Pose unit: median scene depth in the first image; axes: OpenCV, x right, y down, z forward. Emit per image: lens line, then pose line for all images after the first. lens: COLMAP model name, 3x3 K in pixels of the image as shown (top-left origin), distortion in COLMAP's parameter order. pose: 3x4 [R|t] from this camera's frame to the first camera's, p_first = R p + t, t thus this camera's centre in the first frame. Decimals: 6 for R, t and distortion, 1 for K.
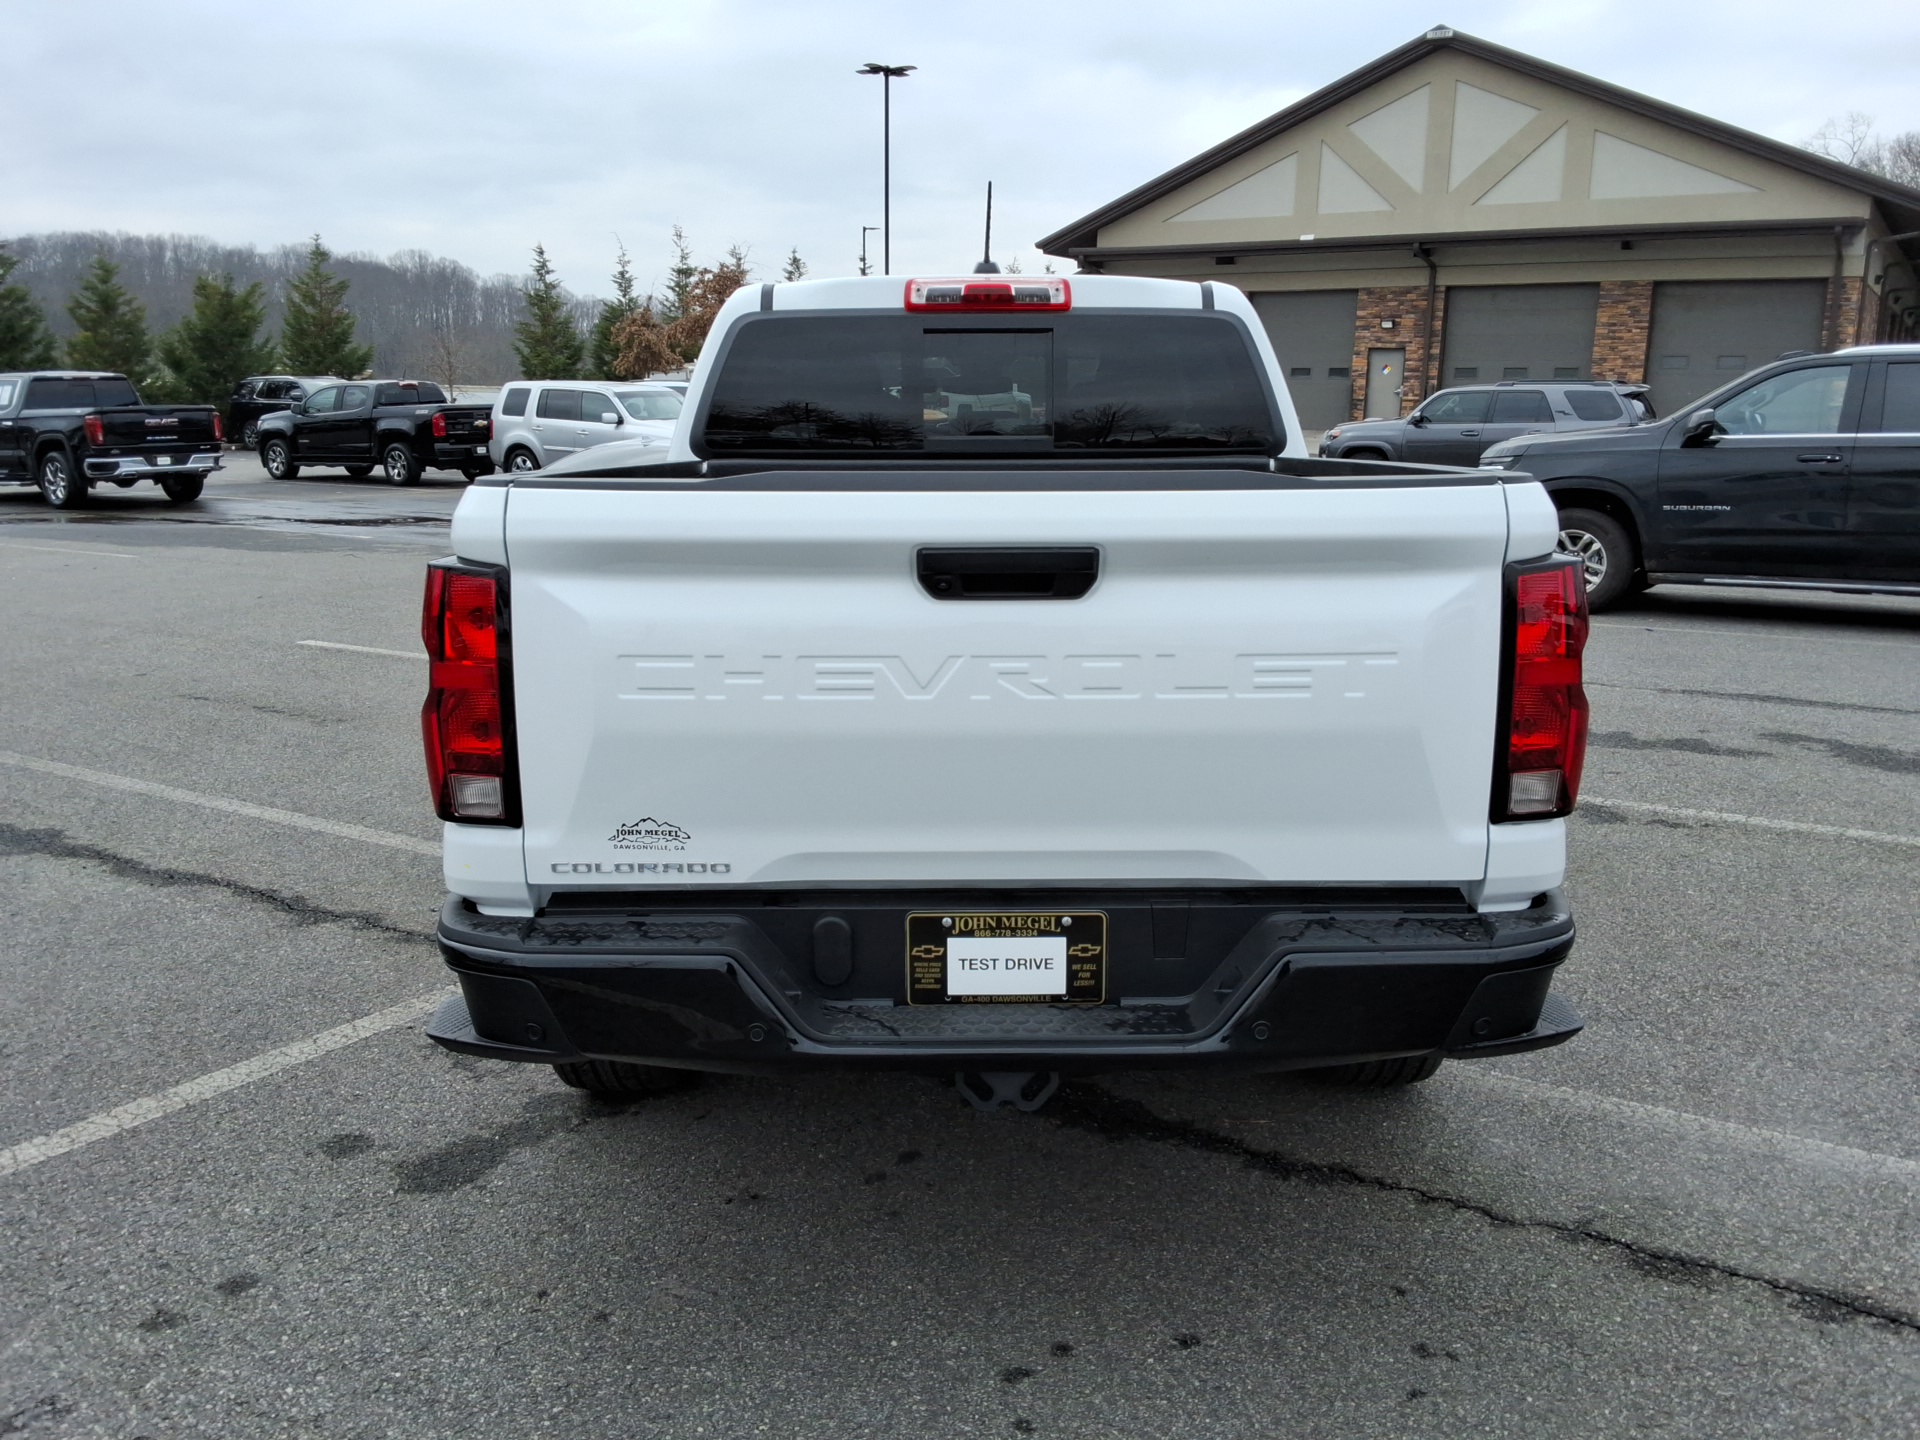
lens RADIAL K [[1529.9, 0, 971.0], [0, 1529.9, 710.3], [0, 0, 1]] dist [0.106635, -0.156231]
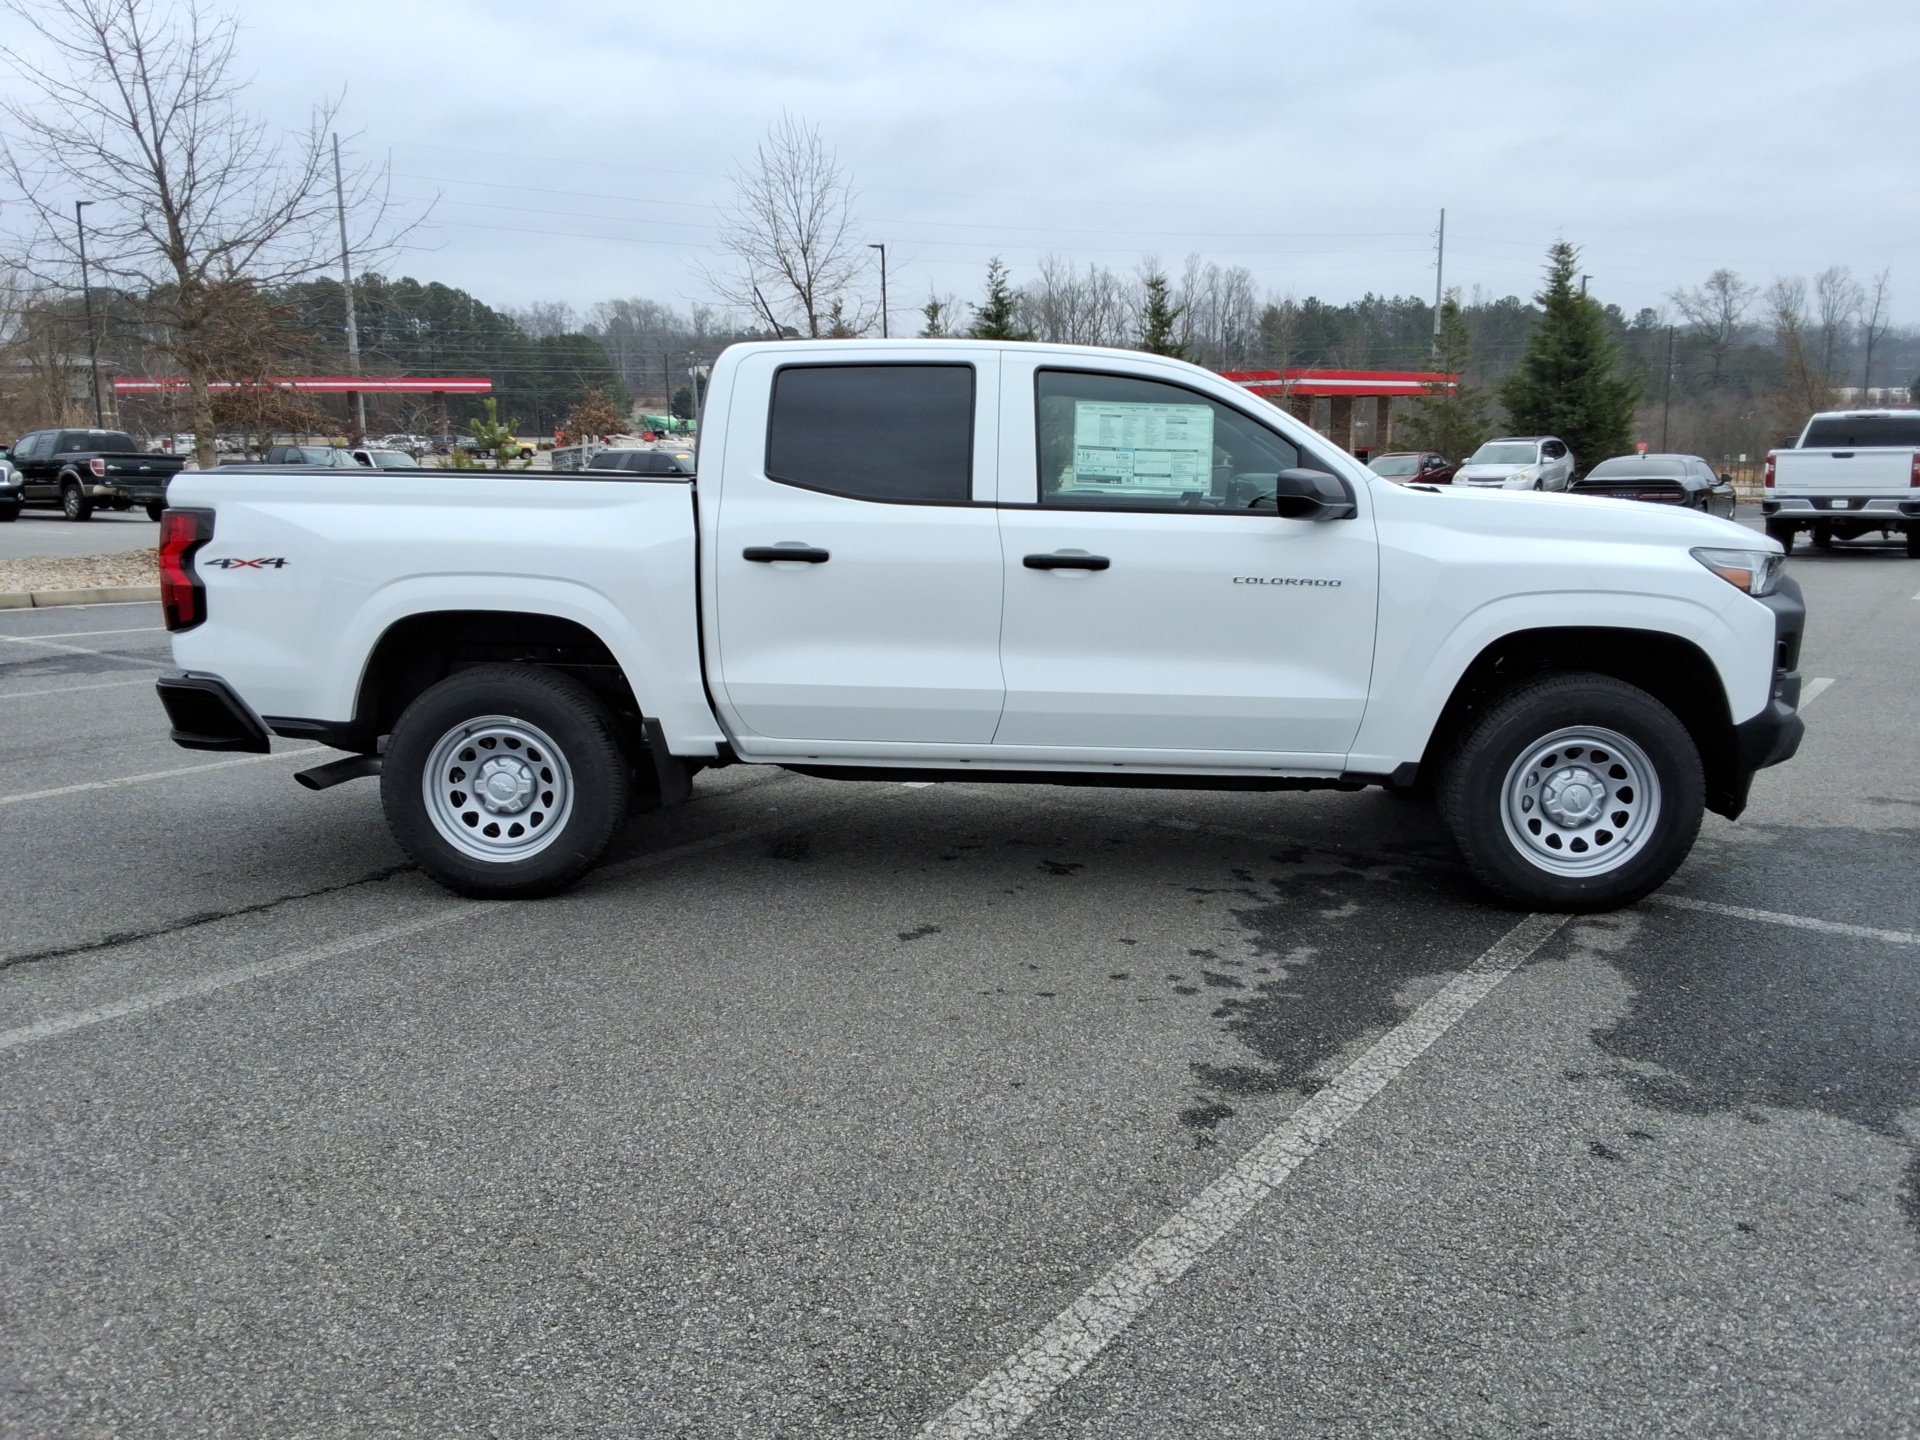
lens RADIAL K [[1529.9, 0, 973.0], [0, 1529.9, 702.7], [0, 0, 1]] dist [0.106635, -0.156231]
pose [[-0.041169, 0.162625, -0.985829, 0.211175], [-0.189261, 0.967533, 0.167511, -0.034683], [0.981063, 0.193475, -0.009054, 0.181832]]
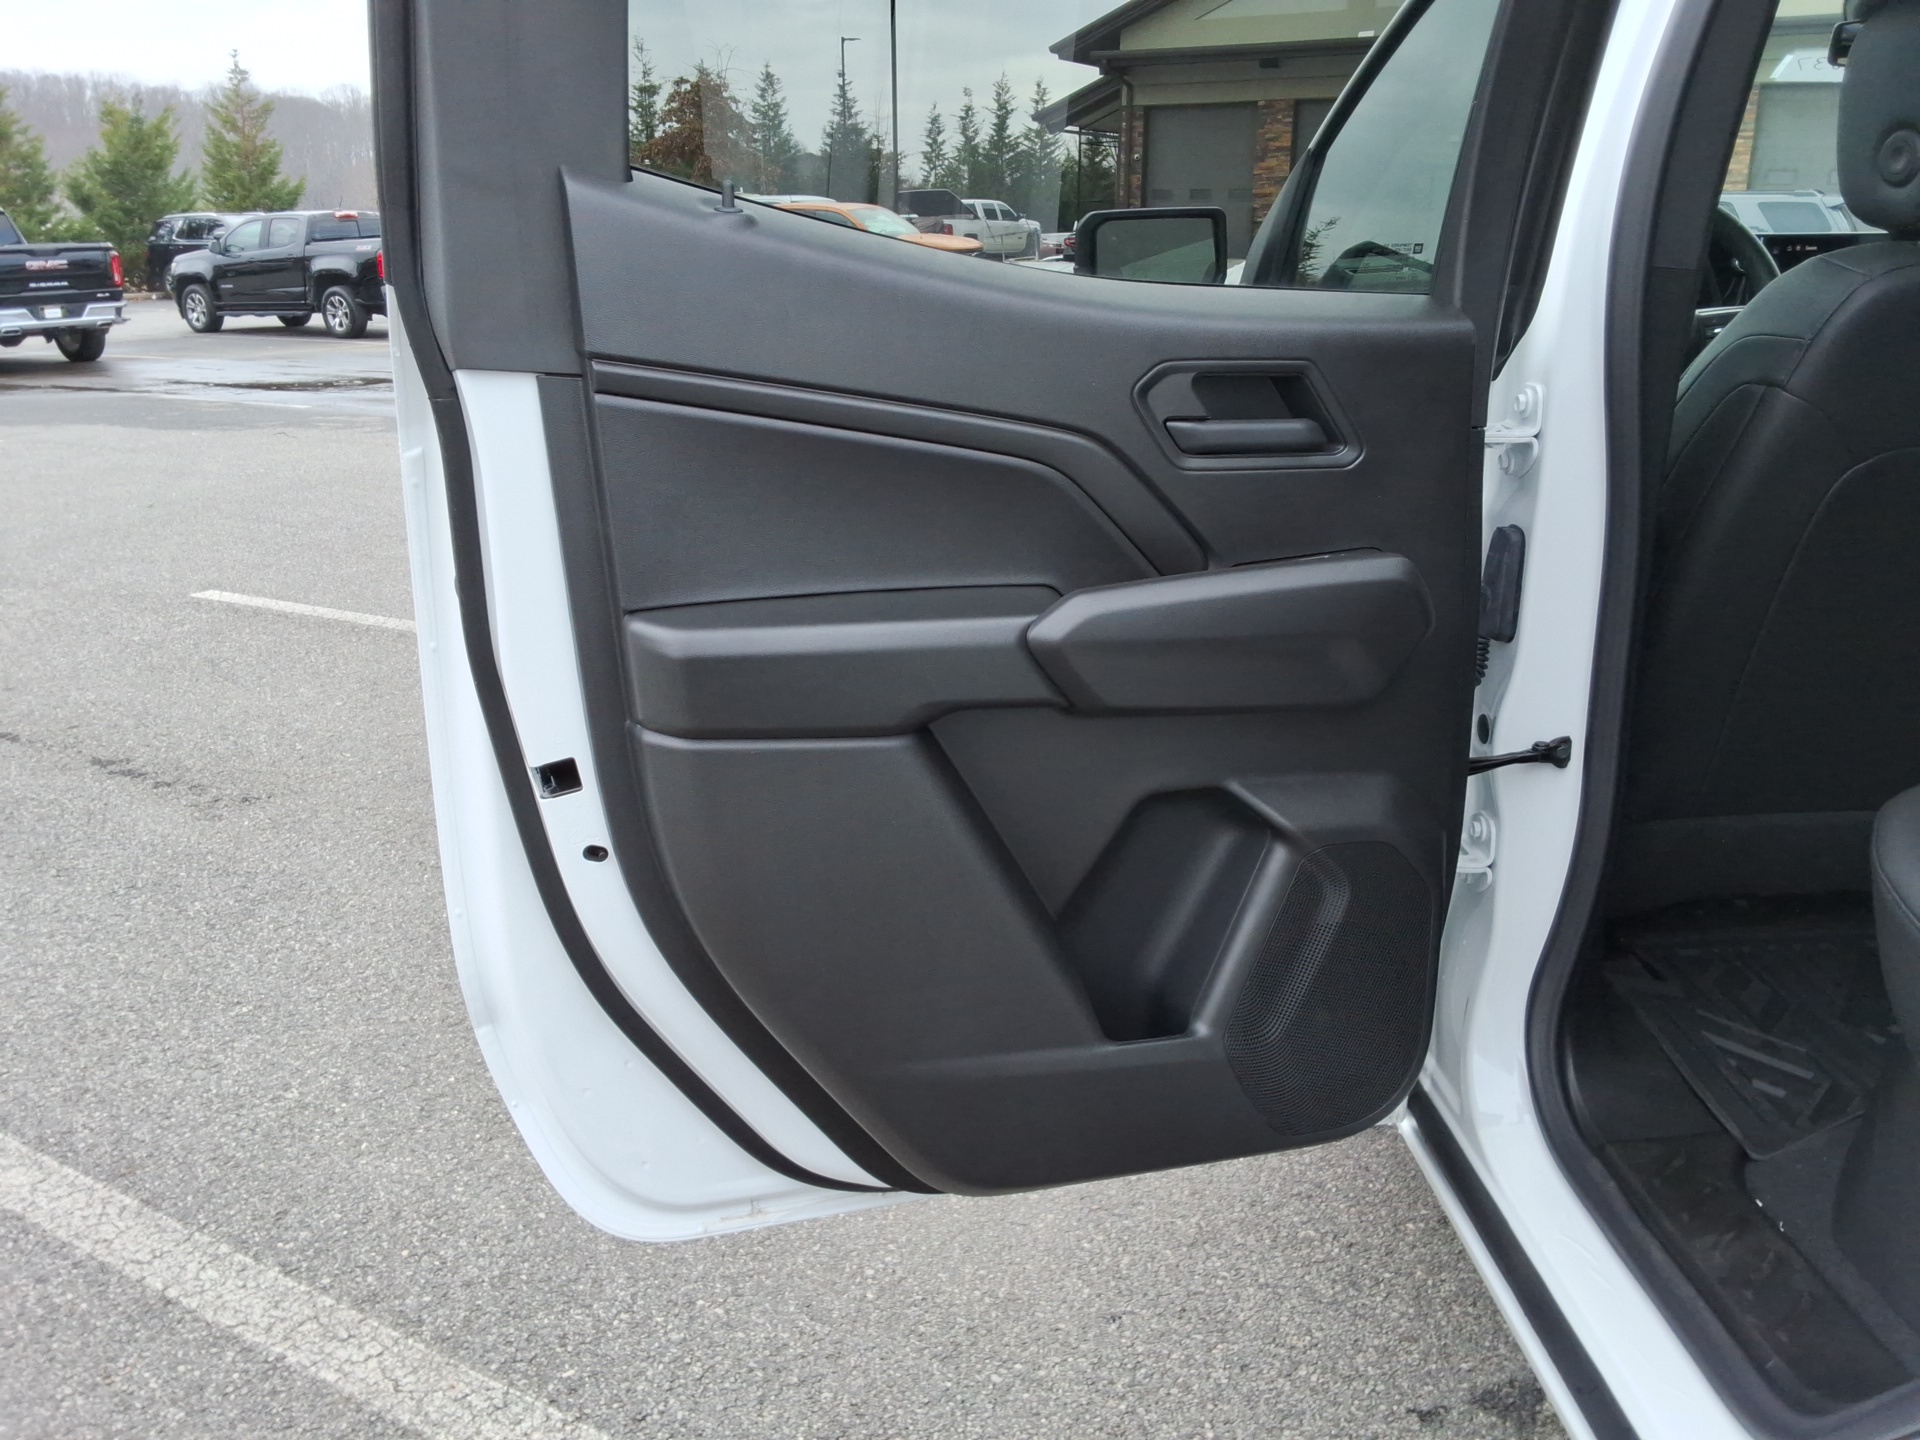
lens RADIAL K [[1529.9, 0, 976.0], [0, 1529.9, 712.6], [0, 0, 1]] dist [0.106635, -0.156231]
pose [[0.999554, -0.020346, 0.021873, -0.046507], [0.018074, 0.994877, 0.099465, -0.020042], [-0.023785, -0.099026, 0.994801, 0.129332]]
